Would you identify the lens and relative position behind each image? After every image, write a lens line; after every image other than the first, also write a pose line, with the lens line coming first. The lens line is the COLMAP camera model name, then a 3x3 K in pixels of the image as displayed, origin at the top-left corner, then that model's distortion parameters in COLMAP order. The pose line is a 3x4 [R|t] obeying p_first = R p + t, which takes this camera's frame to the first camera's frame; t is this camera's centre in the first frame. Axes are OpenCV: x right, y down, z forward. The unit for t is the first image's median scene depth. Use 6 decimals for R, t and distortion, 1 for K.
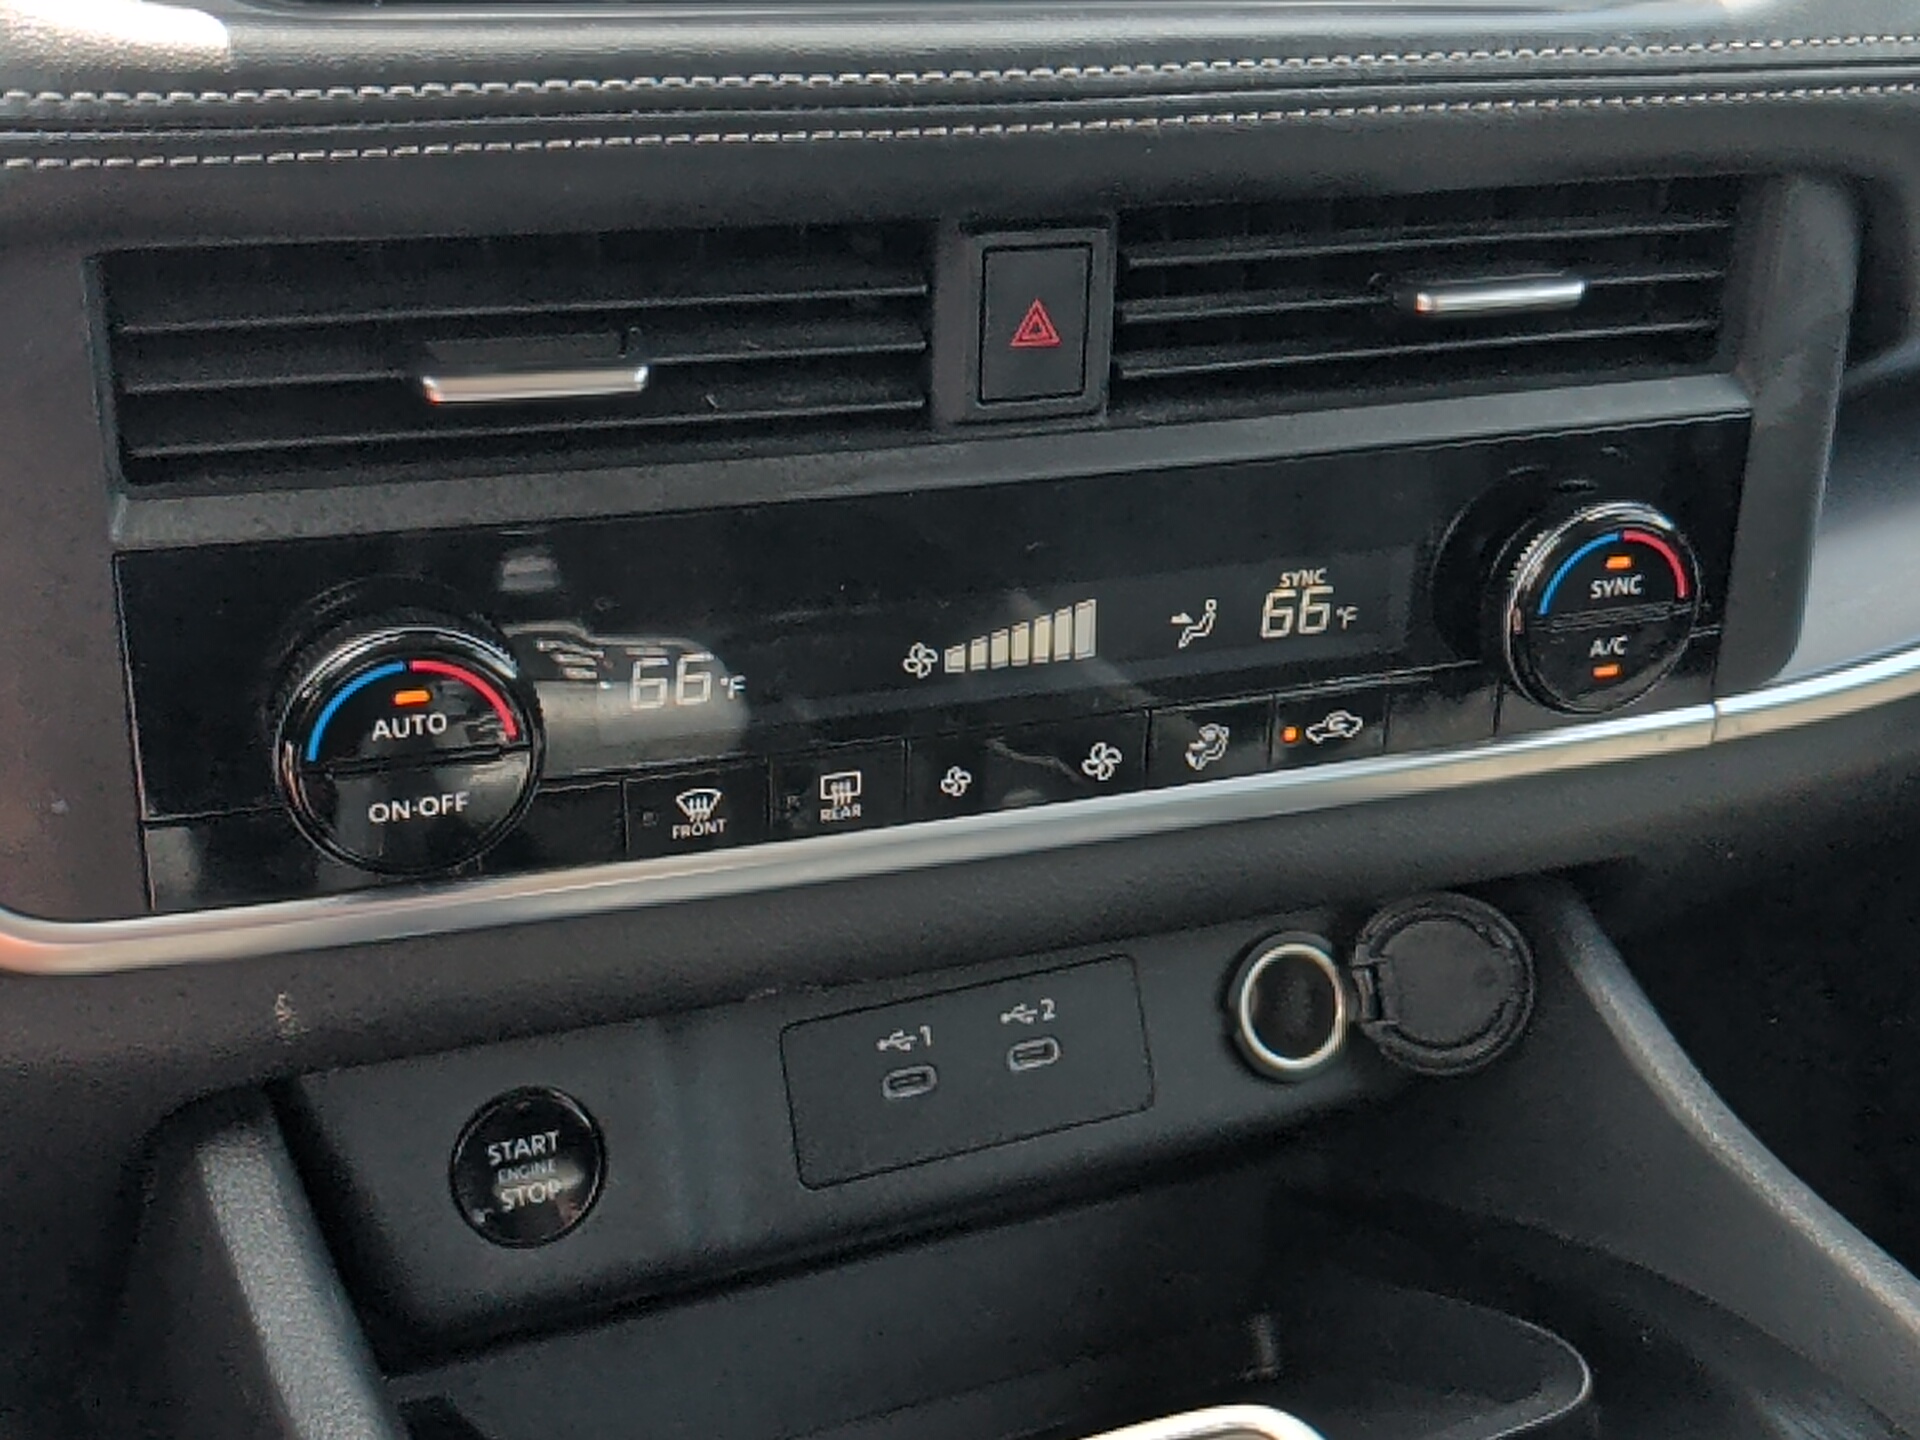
lens RADIAL K [[2283.4, 0, 857.3], [0, 2283.4, 728.1], [0, 0, 1]] dist [0.123305, -0.499688]
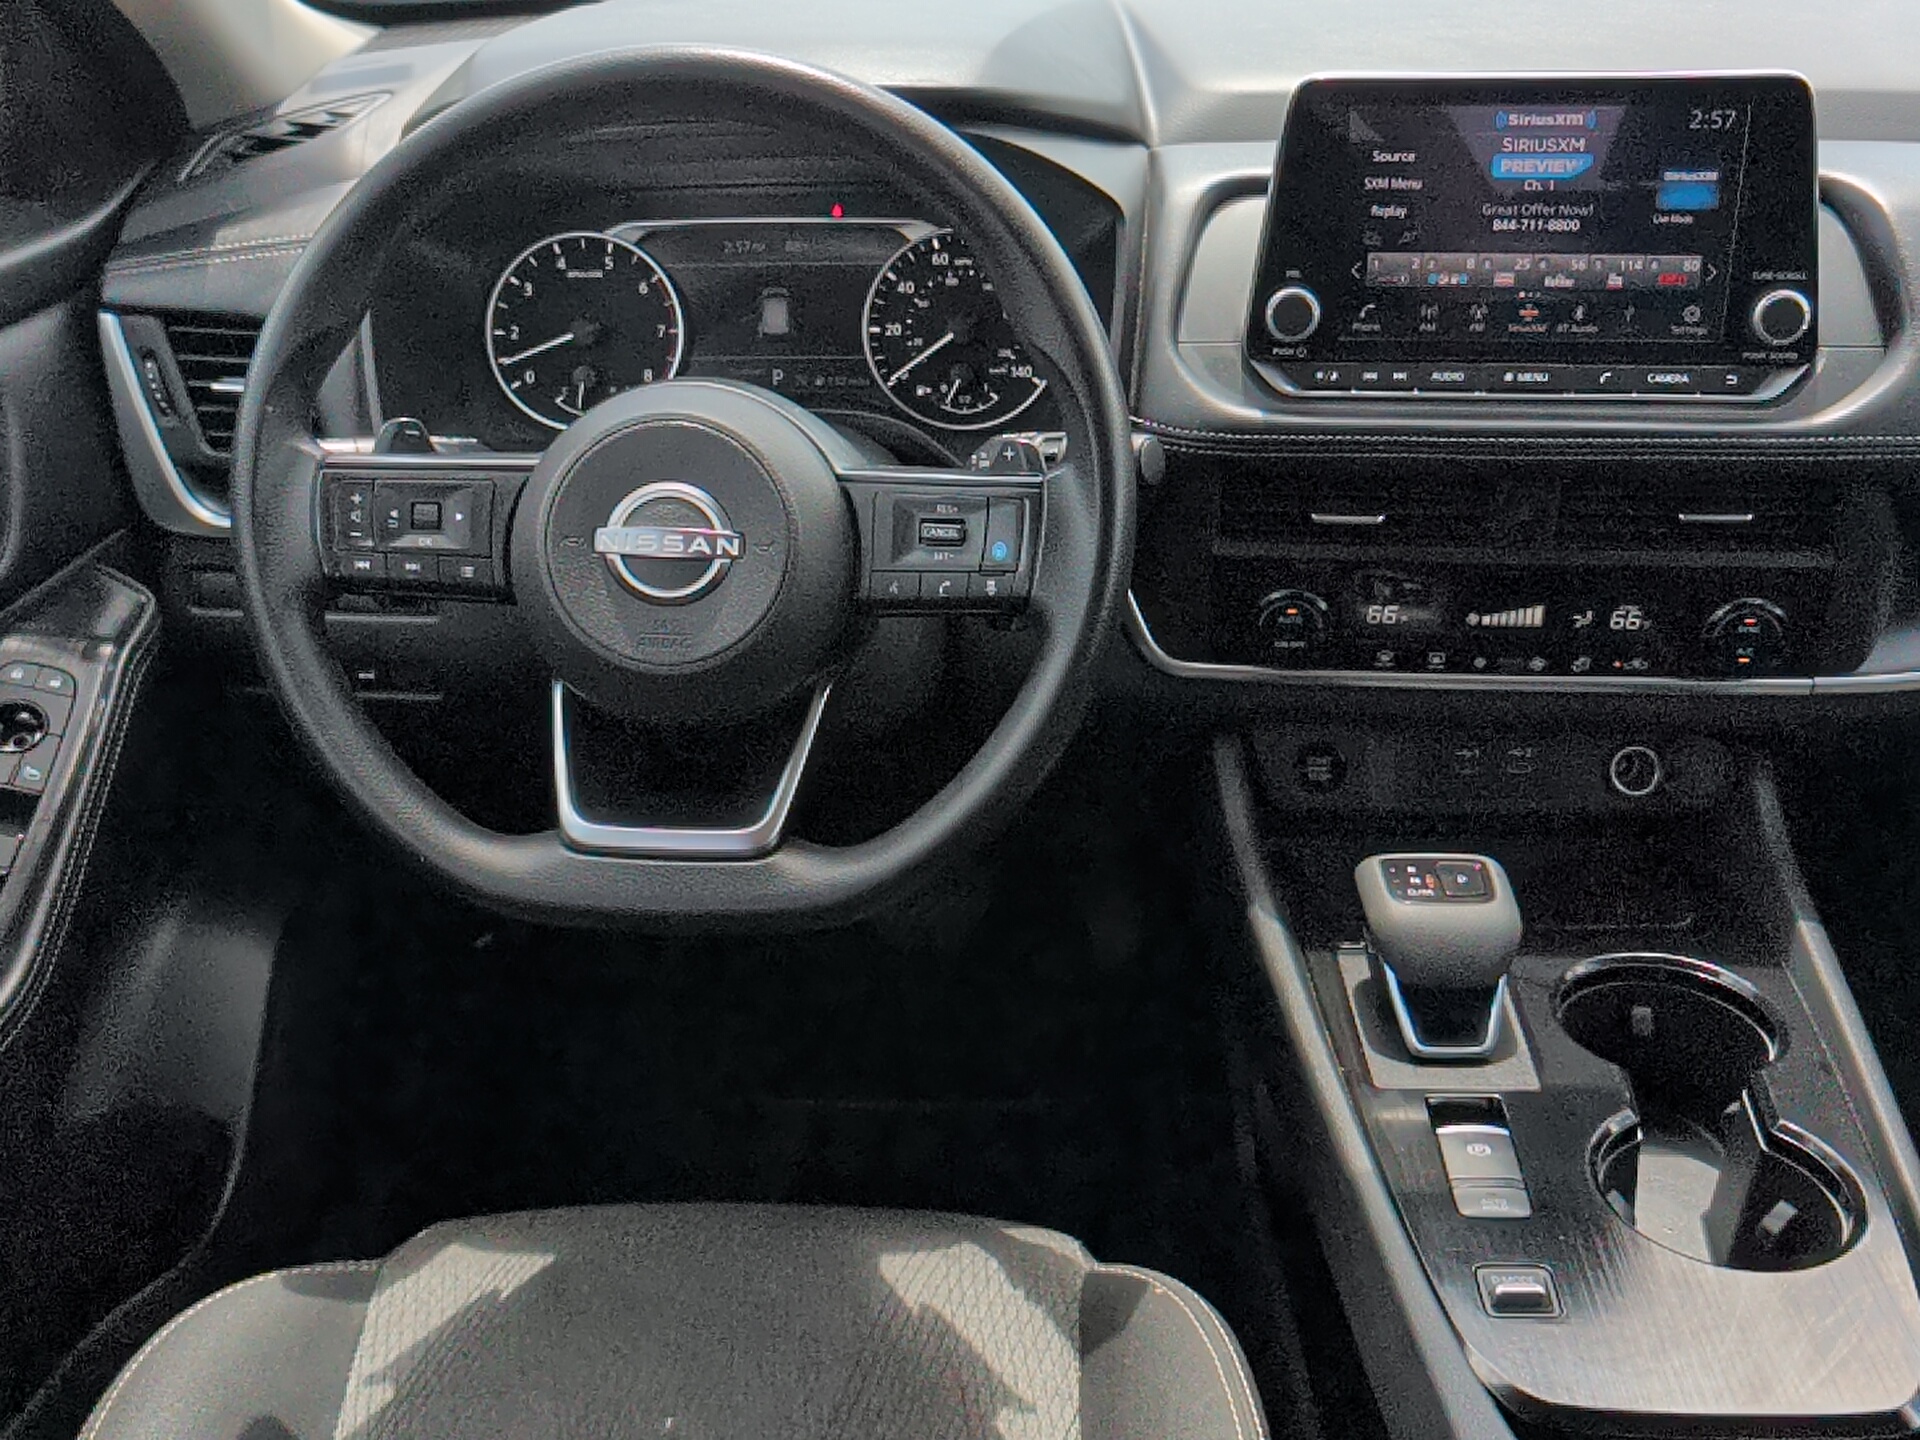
lens RADIAL K [[1950.0, 0, 960.0], [0, 1950.0, 720.0], [0, 0, 1]] dist [0.080675, -0.281821]
pose [[0.889731, 0.173646, -0.422168, 0.492818], [-0.127868, 0.982604, 0.134679, -0.147074], [0.438211, -0.065847, 0.896457, -1.437661]]
